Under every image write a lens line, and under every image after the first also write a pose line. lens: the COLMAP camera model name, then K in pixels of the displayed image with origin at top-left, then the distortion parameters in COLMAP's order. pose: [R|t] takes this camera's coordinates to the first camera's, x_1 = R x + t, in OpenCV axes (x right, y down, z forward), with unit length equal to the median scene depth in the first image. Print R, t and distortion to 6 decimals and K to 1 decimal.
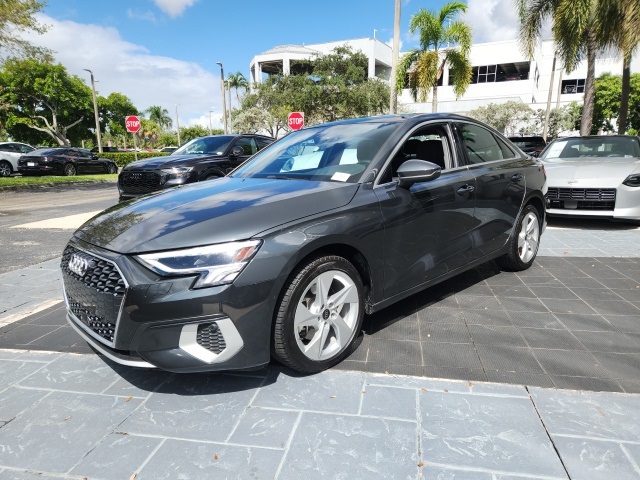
lens RADIAL K [[434.3, 0, 321.3], [0, 434.3, 249.1], [0, 0, 1]] dist [0.052817, -0.048458]
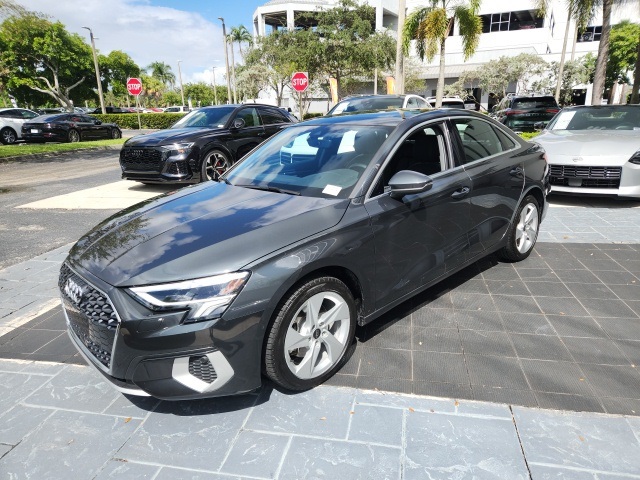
lens RADIAL K [[434.3, 0, 323.2], [0, 434.3, 238.9], [0, 0, 1]] dist [0.052817, -0.048458]
pose [[0.999809, -0.010764, -0.016327, 0.030813], [0.012026, 0.996783, 0.079237, -0.105415], [0.015422, -0.079418, 0.996722, -0.002420]]
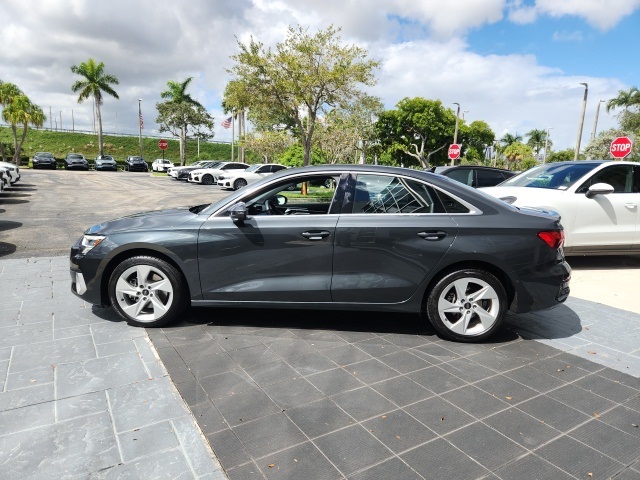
lens RADIAL K [[434.3, 0, 321.4], [0, 434.3, 242.7], [0, 0, 1]] dist [0.052817, -0.048458]
pose [[0.664160, 0.157062, -0.730906, 1.081911], [-0.201146, 0.979171, 0.027635, -0.138062], [0.720022, 0.128665, 0.681919, 0.238587]]
